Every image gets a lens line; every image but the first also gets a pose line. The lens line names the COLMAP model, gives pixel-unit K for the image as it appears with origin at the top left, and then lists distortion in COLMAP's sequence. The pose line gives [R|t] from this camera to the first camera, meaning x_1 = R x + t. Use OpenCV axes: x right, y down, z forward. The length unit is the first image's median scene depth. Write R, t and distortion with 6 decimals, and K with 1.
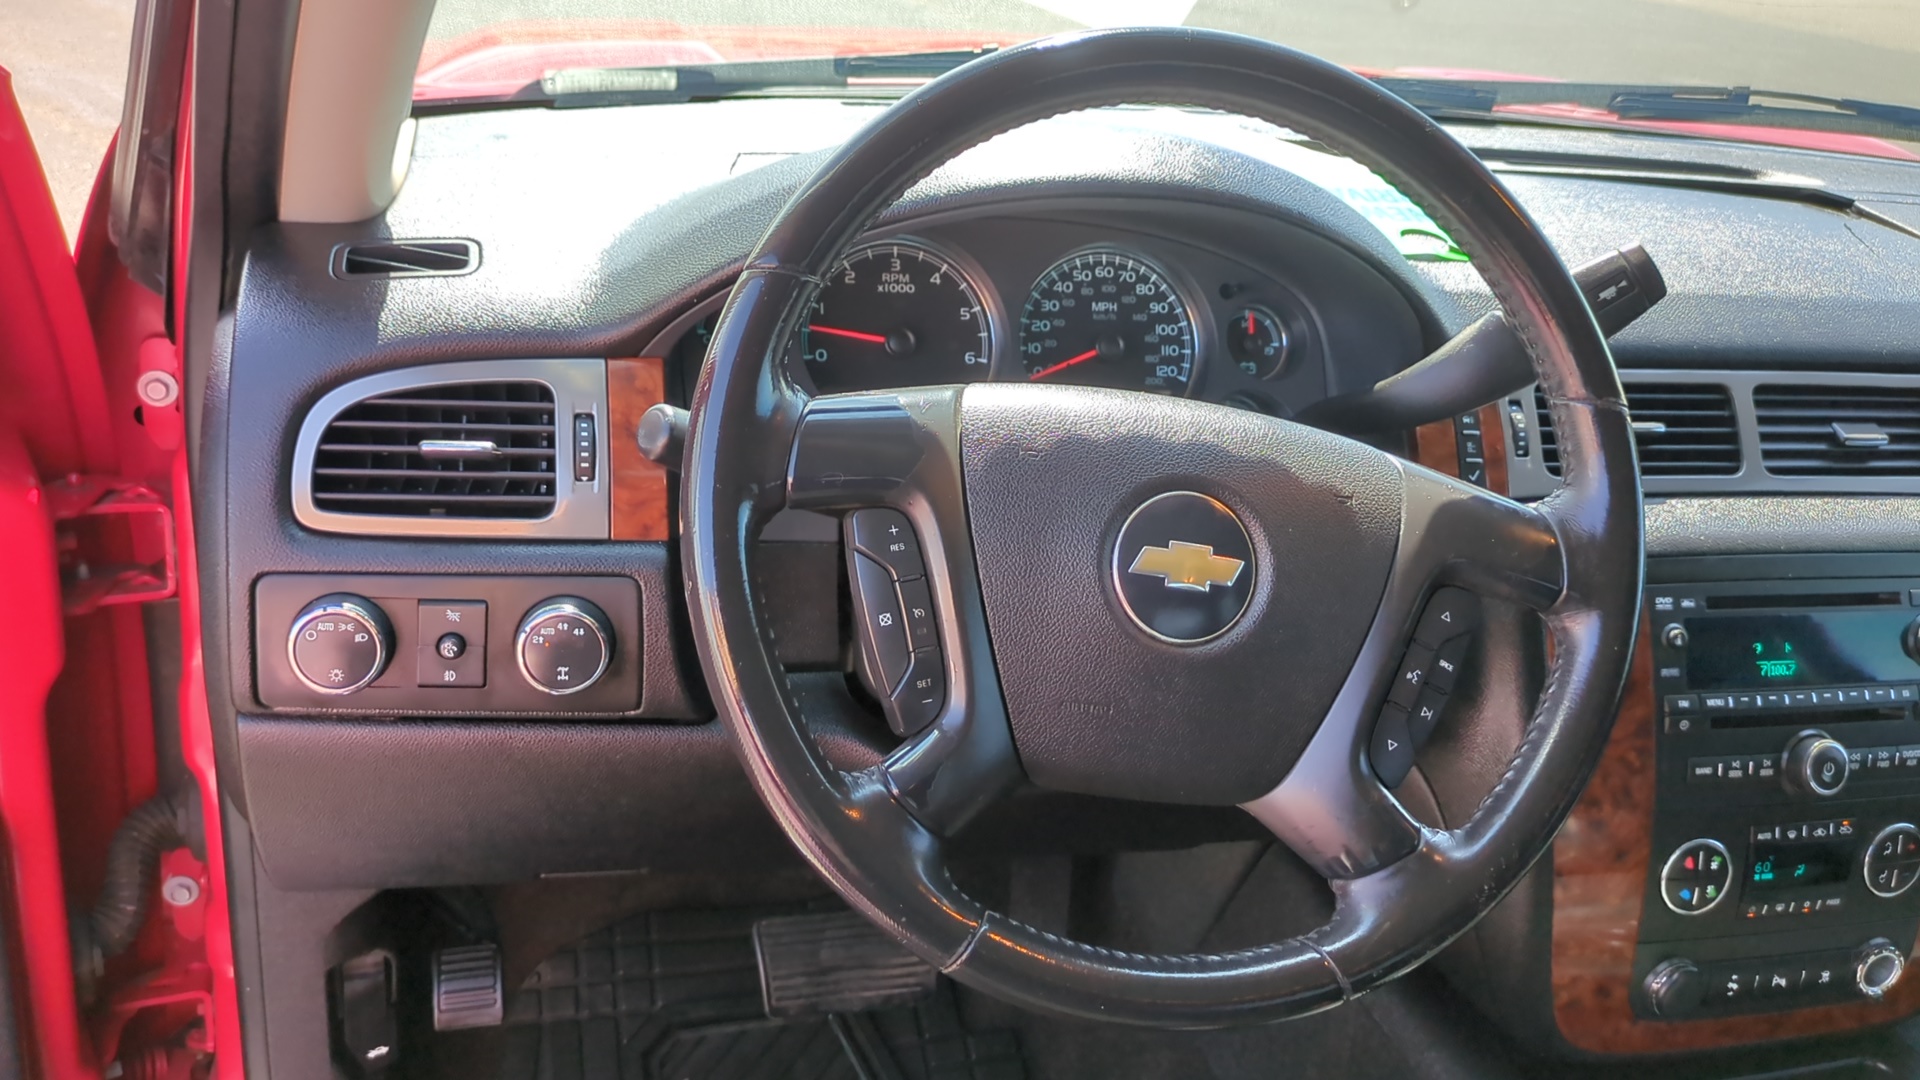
lens RADIAL K [[1653.6, 0, 981.1], [0, 1653.6, 549.3], [0, 0, 1]] dist [0.062224, -0.088777]
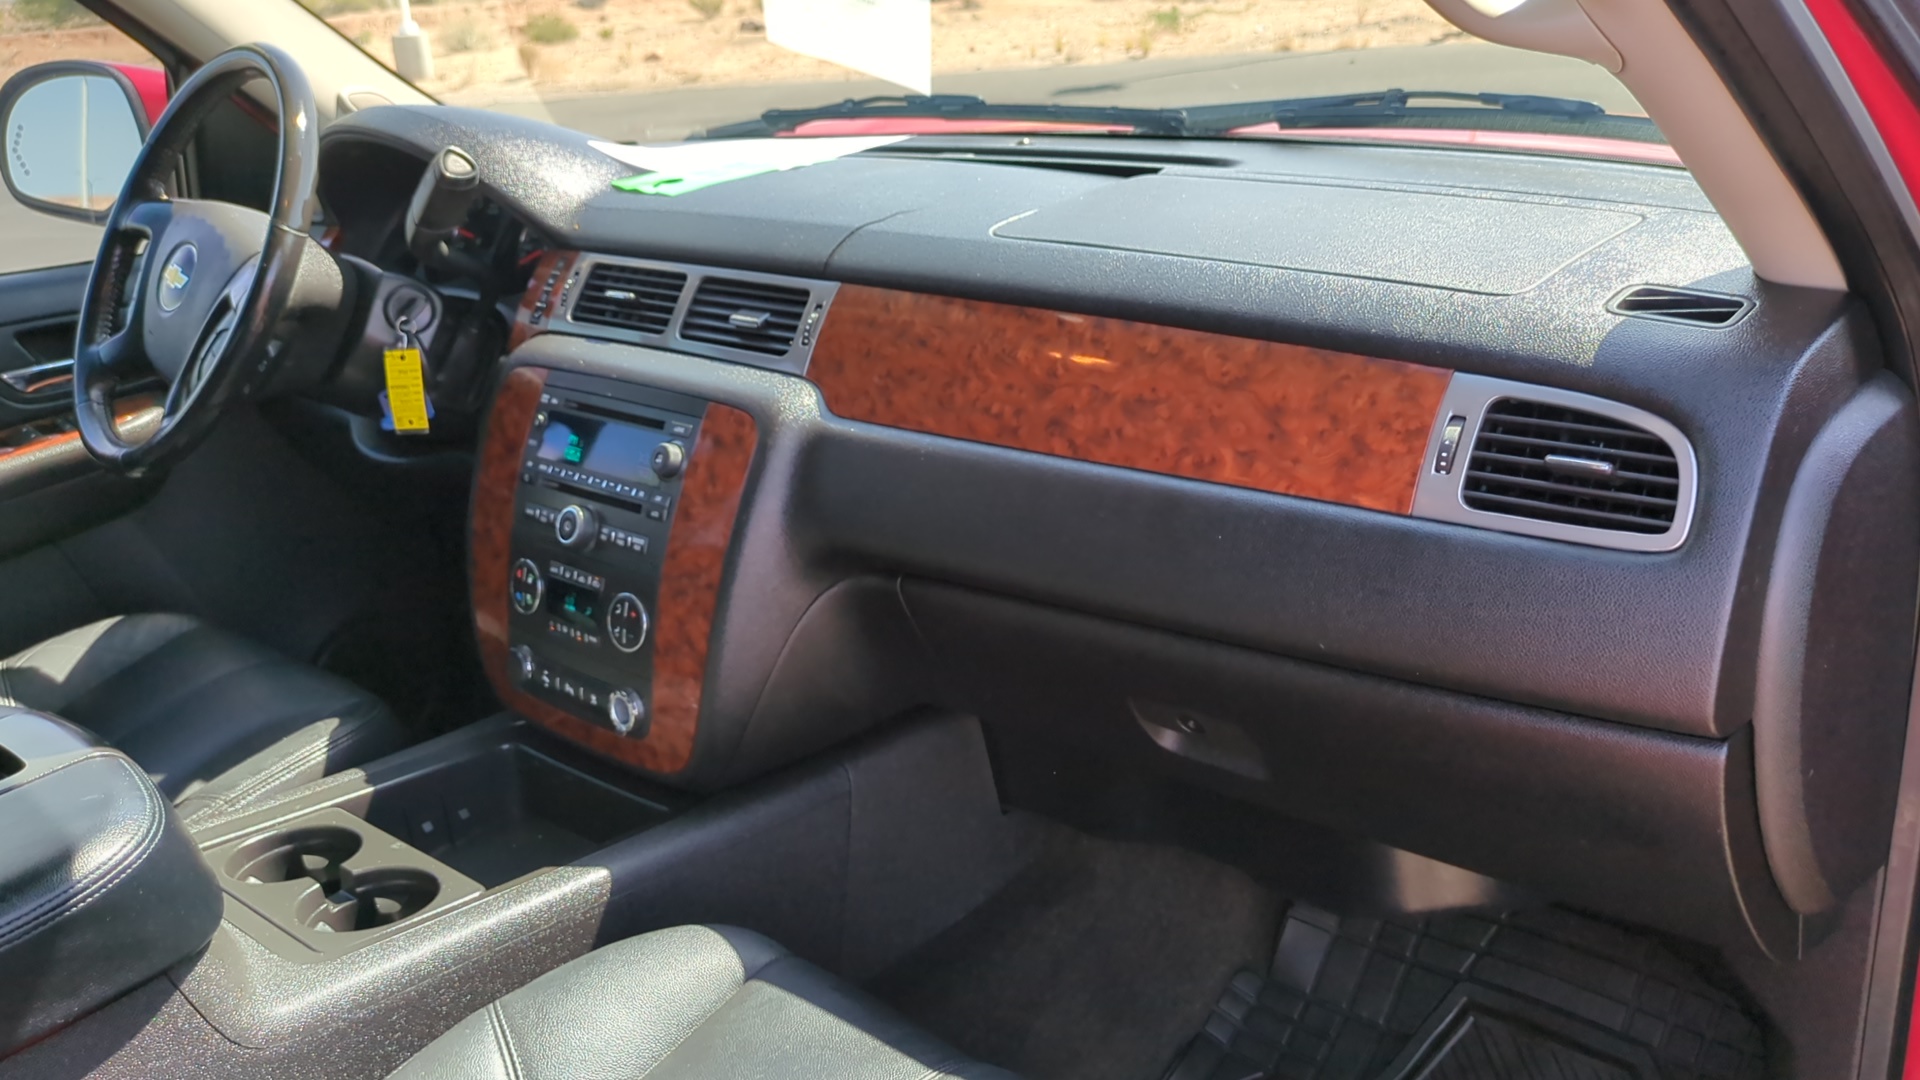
lens RADIAL K [[1653.6, 0, 962.6], [0, 1653.6, 536.3], [0, 0, 1]] dist [0.062224, -0.088777]
pose [[0.510203, 0.142129, -0.848229, 1.802731], [-0.253083, 0.967394, 0.009869, 0.040774], [0.821975, 0.209637, 0.529538, 0.517901]]
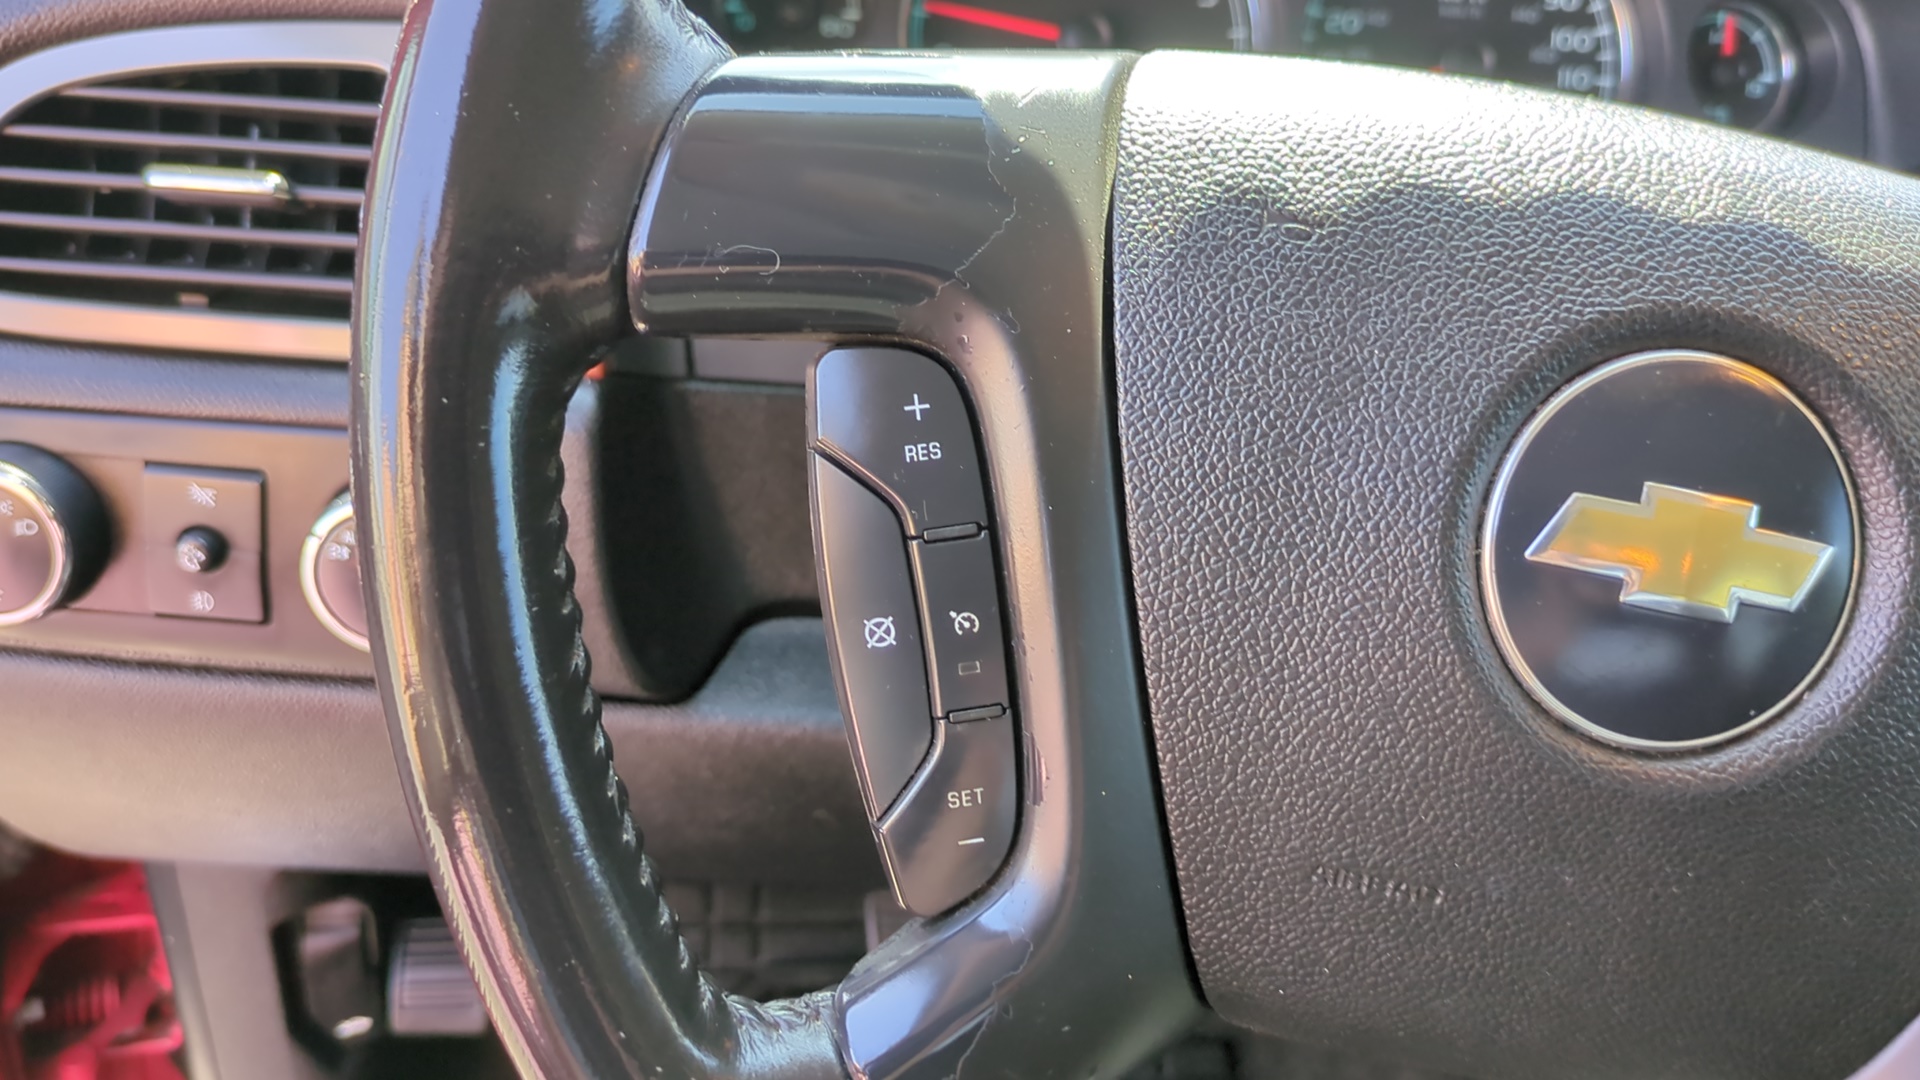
lens RADIAL K [[1653.6, 0, 976.9], [0, 1653.6, 544.3], [0, 0, 1]] dist [0.062224, -0.088777]
pose [[0.984538, 0.076033, -0.157811, 0.017444], [-0.058318, 0.991767, 0.114001, -0.017625], [0.165180, -0.103035, 0.980867, 0.412759]]
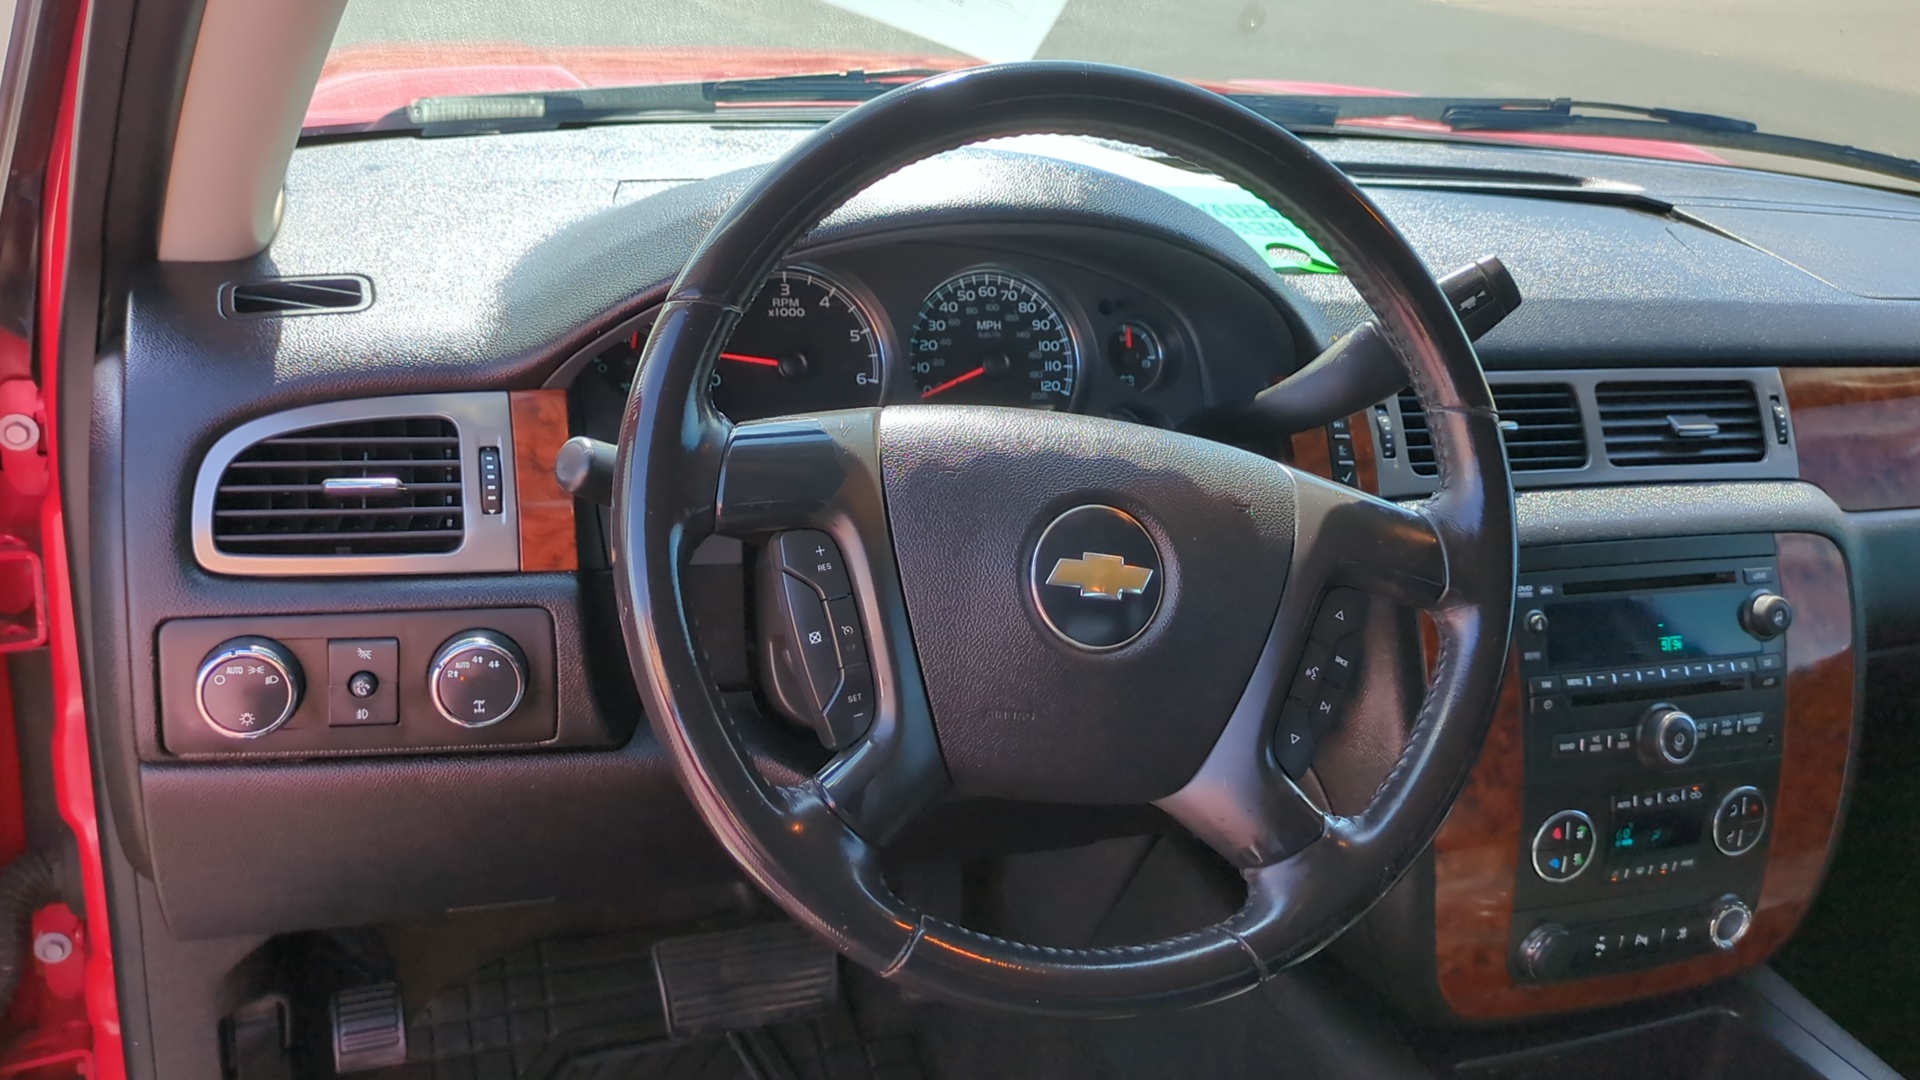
lens RADIAL K [[1653.6, 0, 978.1], [0, 1653.6, 550.9], [0, 0, 1]] dist [0.062224, -0.088777]
pose [[0.994944, -0.038282, 0.092850, -0.033993], [0.038596, 0.999254, -0.001586, -0.004813], [-0.092720, 0.005162, 0.995679, -0.024124]]
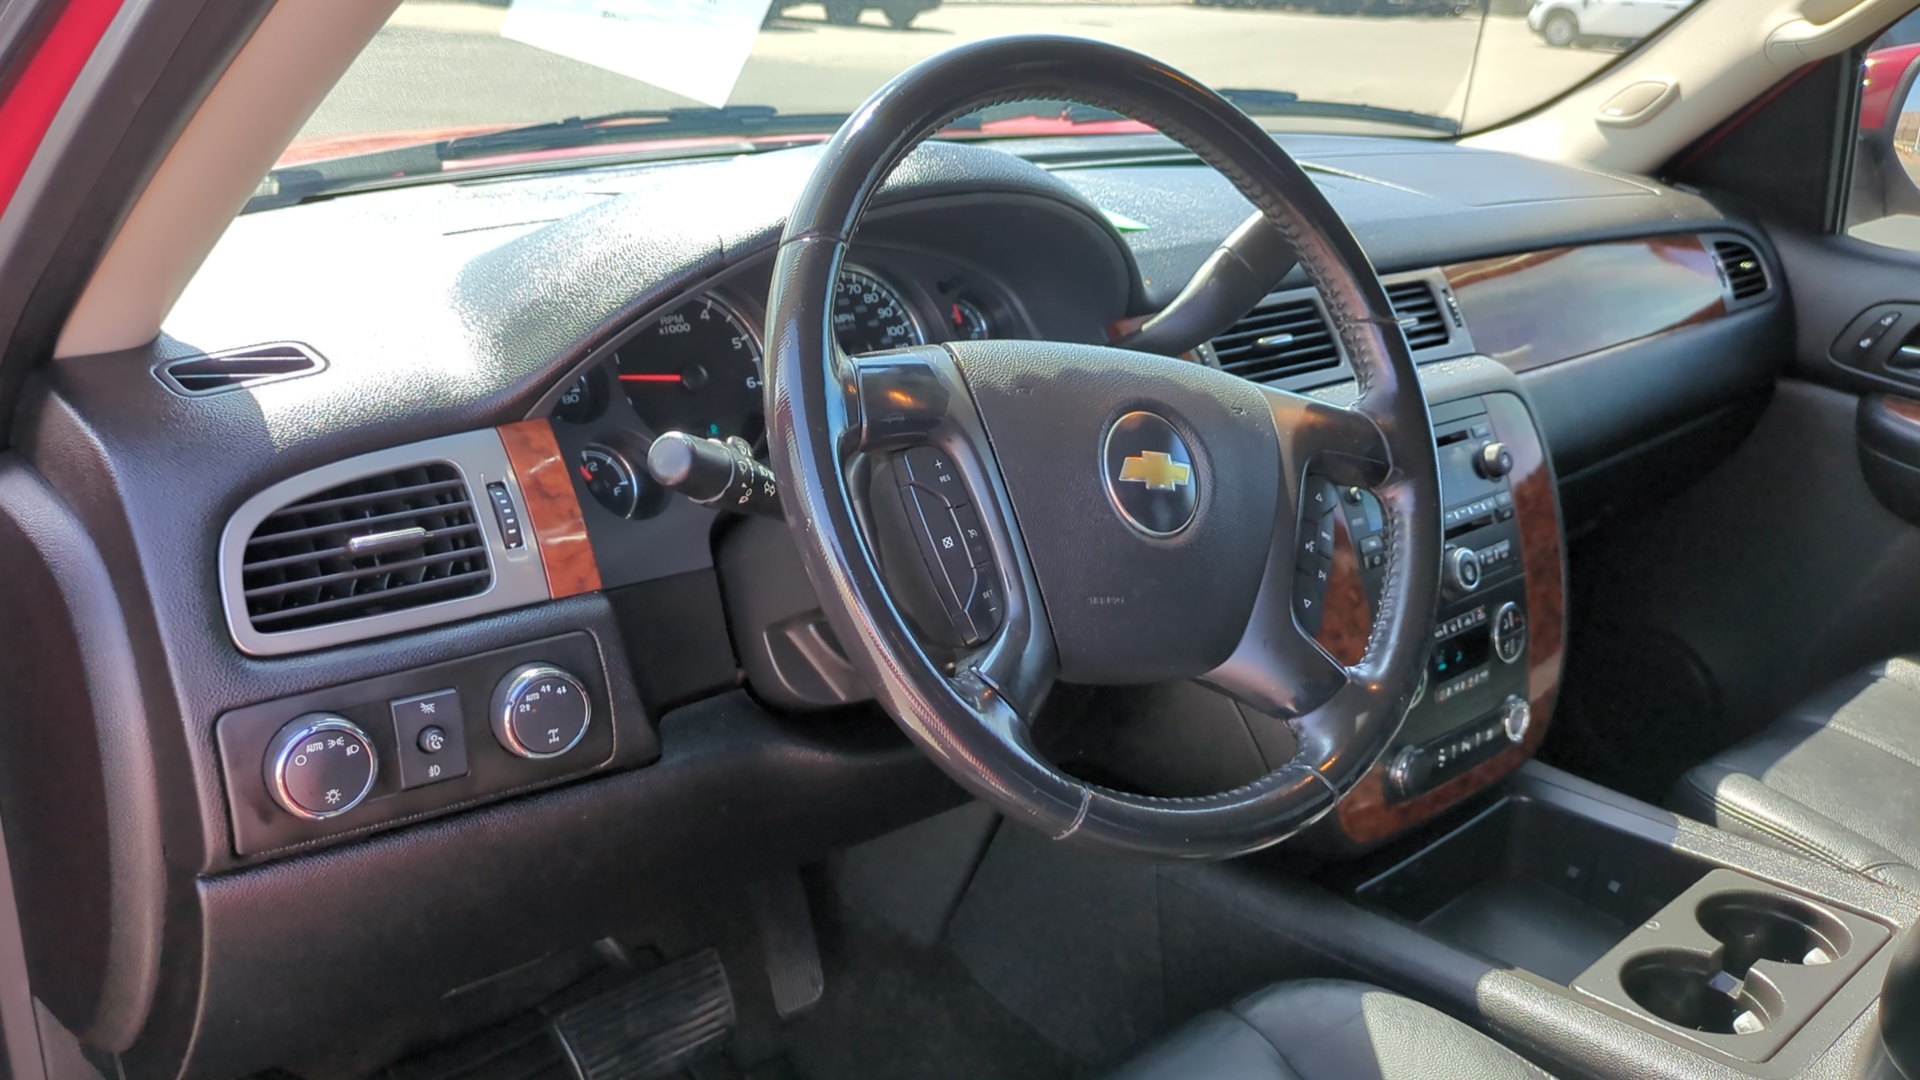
lens RADIAL K [[1653.6, 0, 982.8], [0, 1653.6, 547.1], [0, 0, 1]] dist [0.062224, -0.088777]
pose [[0.883825, -0.220872, 0.412394, -0.337031], [0.241872, 0.970307, 0.001312, 0.021458], [-0.400438, 0.098587, 0.911005, -0.018874]]
